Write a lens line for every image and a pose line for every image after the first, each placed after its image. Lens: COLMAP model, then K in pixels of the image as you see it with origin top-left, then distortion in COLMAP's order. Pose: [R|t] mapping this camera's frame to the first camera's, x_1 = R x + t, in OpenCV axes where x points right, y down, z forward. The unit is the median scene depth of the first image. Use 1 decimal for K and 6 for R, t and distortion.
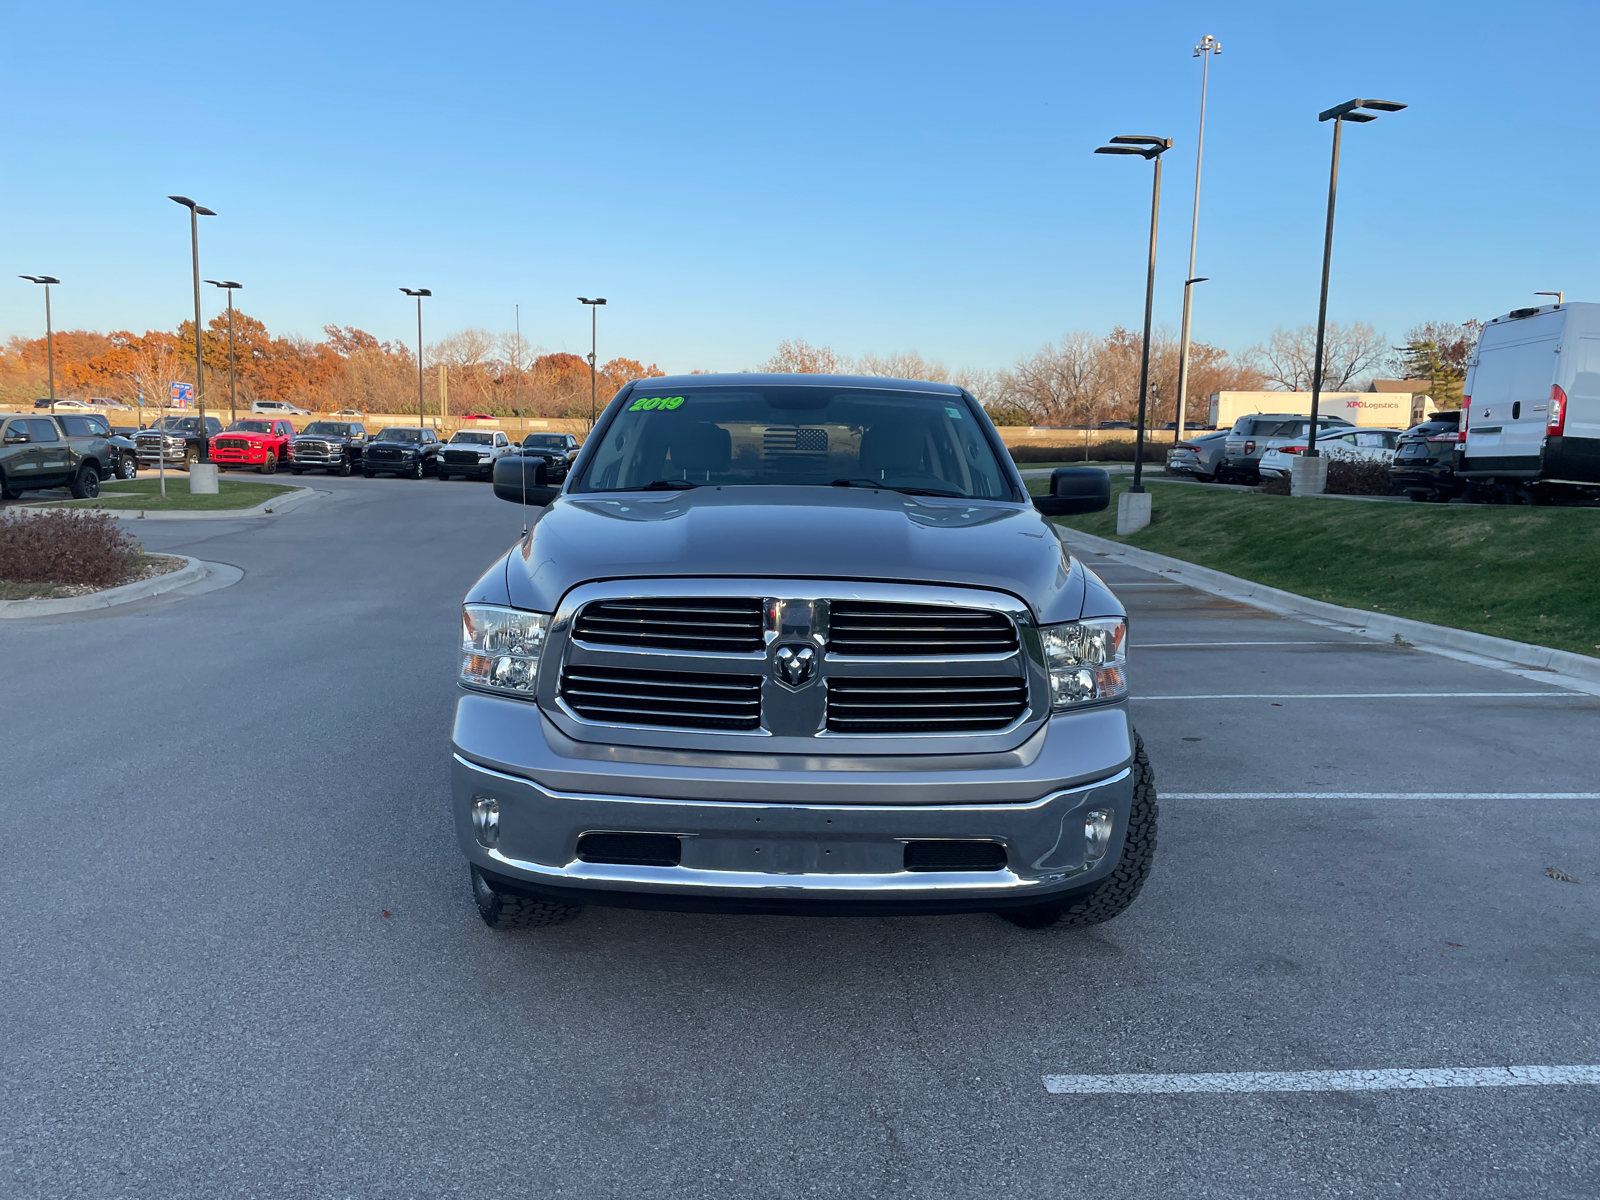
lens RADIAL K [[1206.3, 0, 795.7], [0, 1206.3, 621.2], [0, 0, 1]] dist [0.086702, -0.110307]
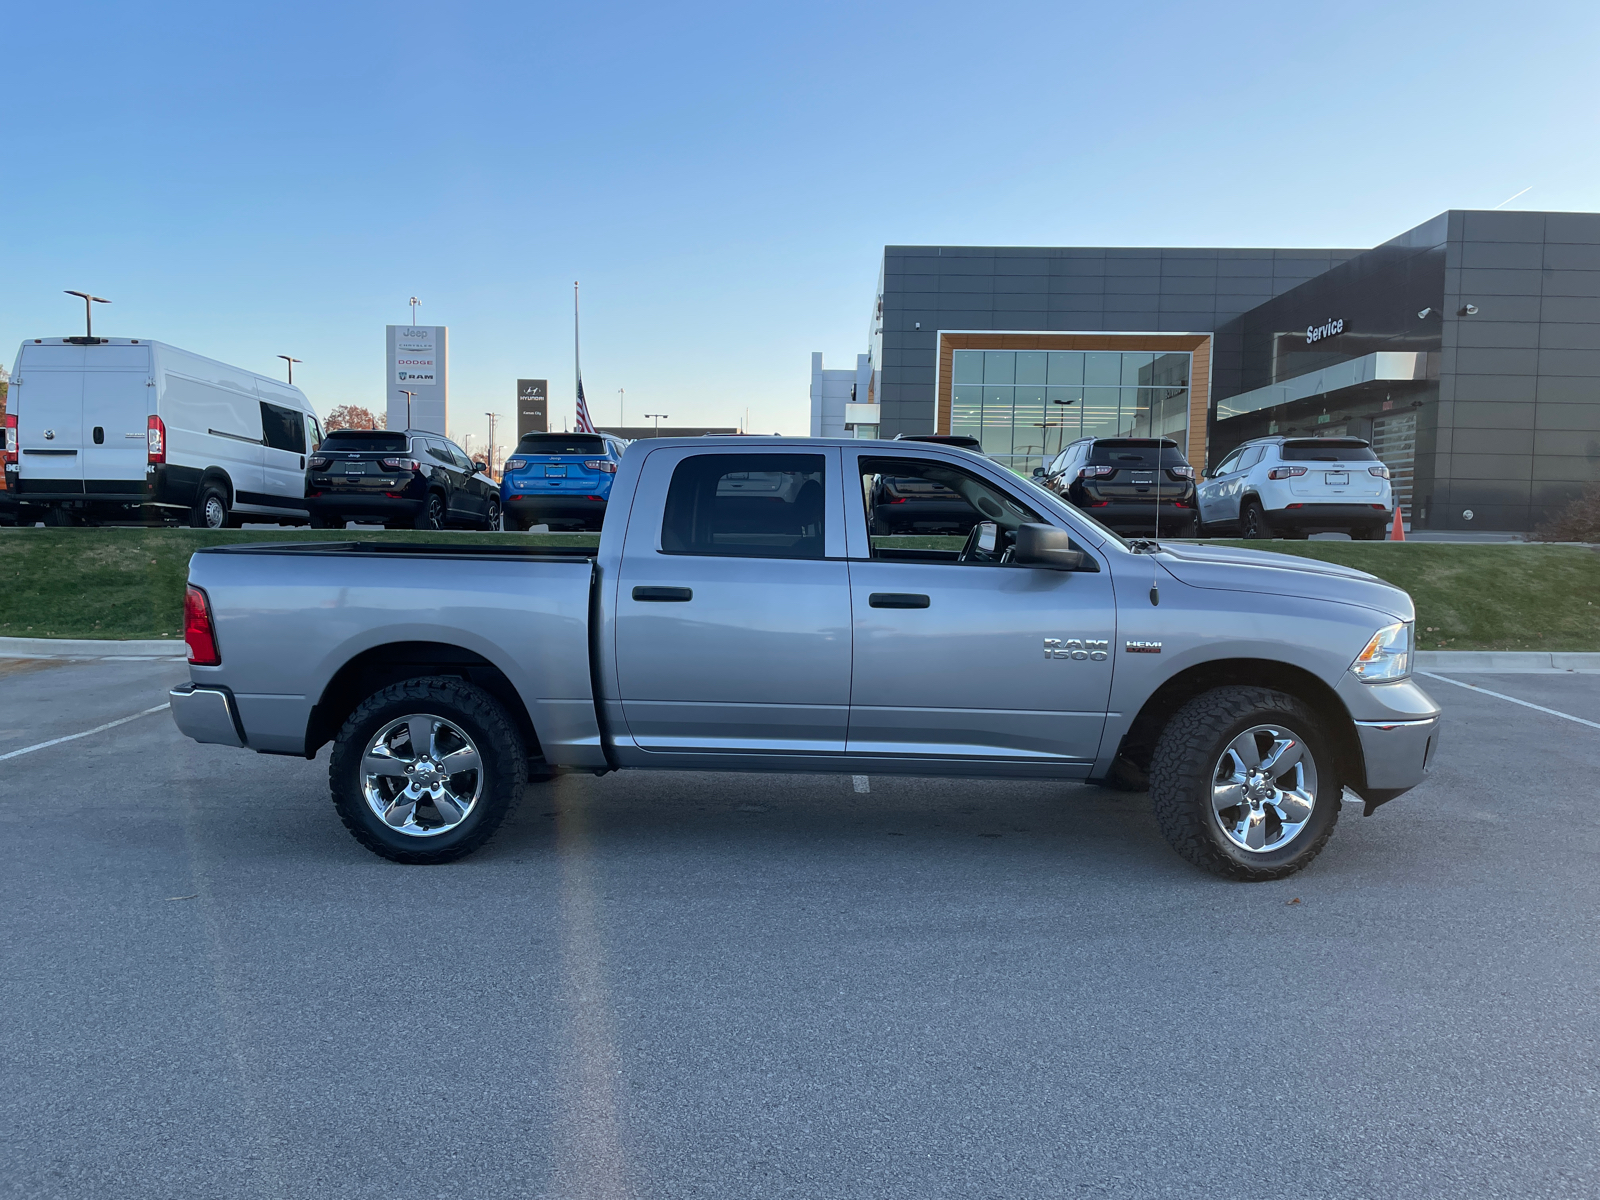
lens RADIAL K [[1206.3, 0, 799.4], [0, 1206.3, 593.5], [0, 0, 1]] dist [0.086702, -0.110307]
pose [[0.054674, -0.082525, 0.995088, -0.388087], [0.106425, 0.991383, 0.076370, -0.053282], [-0.992816, 0.101727, 0.062986, 0.343920]]
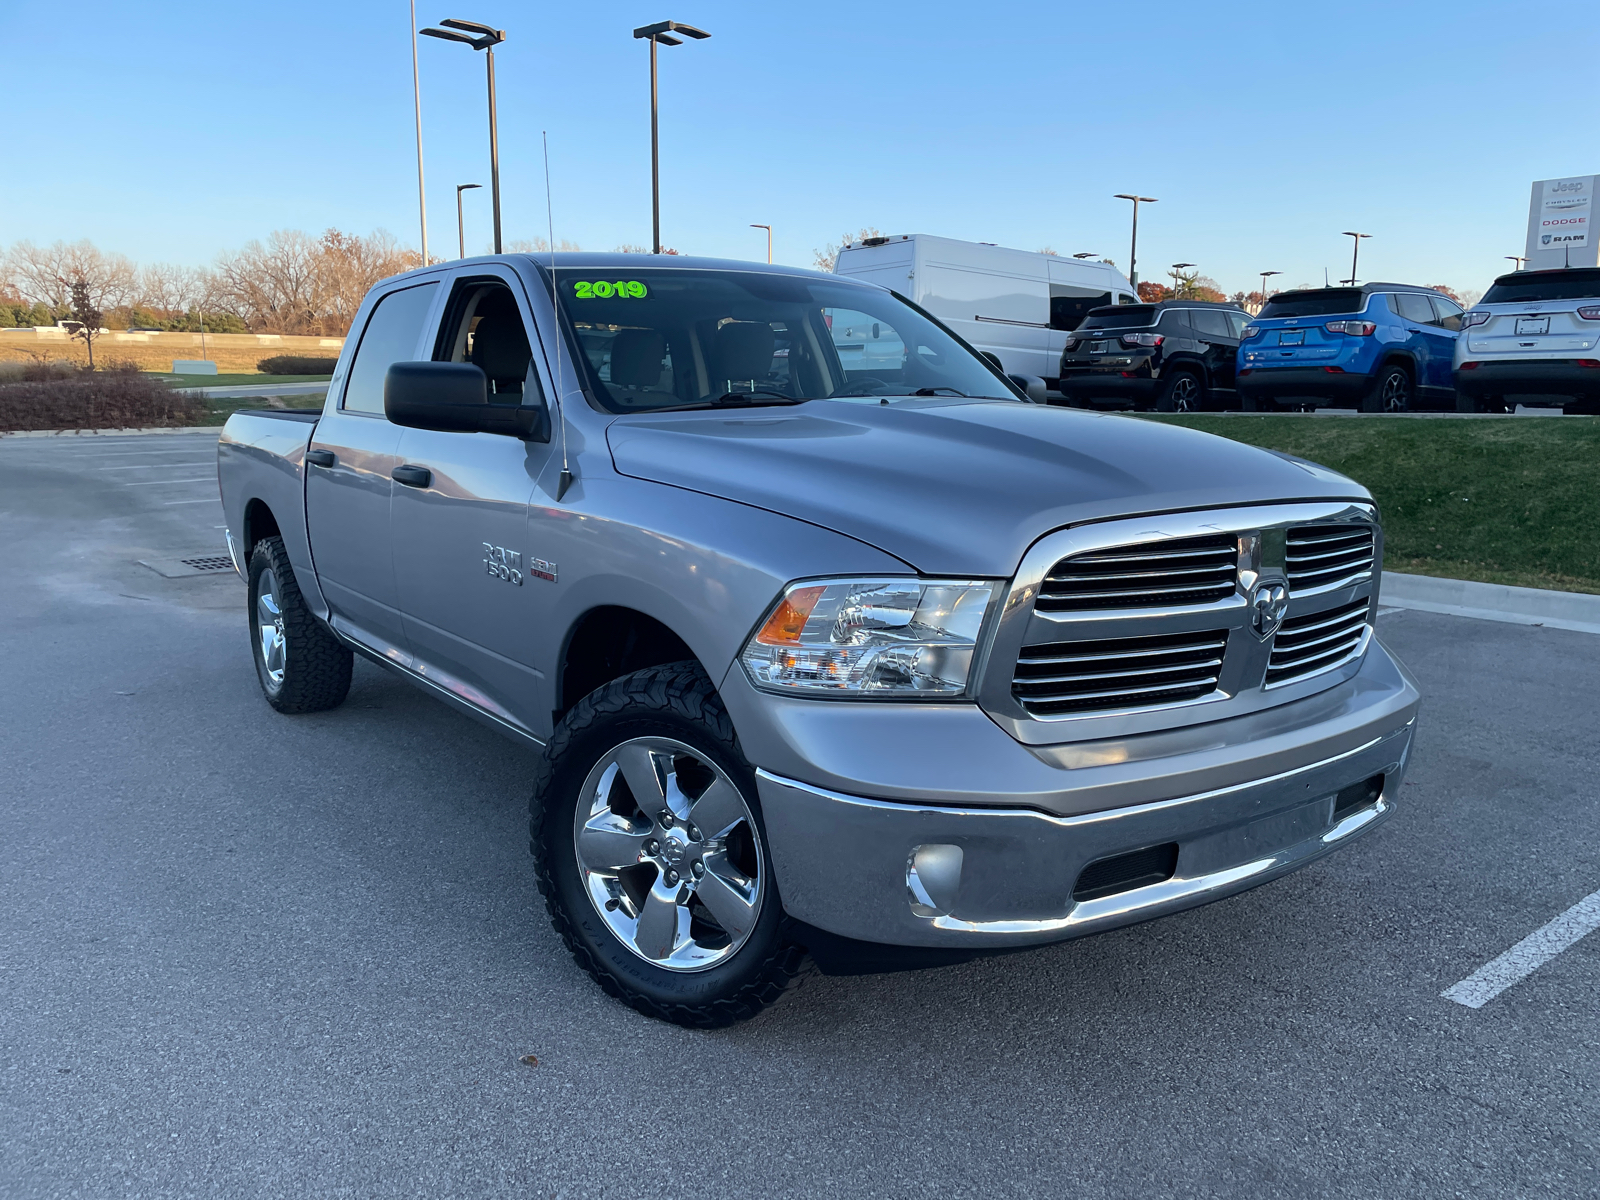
lens RADIAL K [[1206.3, 0, 811.2], [0, 1206.3, 616.1], [0, 0, 1]] dist [0.086702, -0.110307]
pose [[0.810577, -0.119730, 0.573263, -0.139823], [0.082115, 0.992444, 0.091169, -0.011632], [-0.579847, -0.026826, 0.814284, 0.094688]]
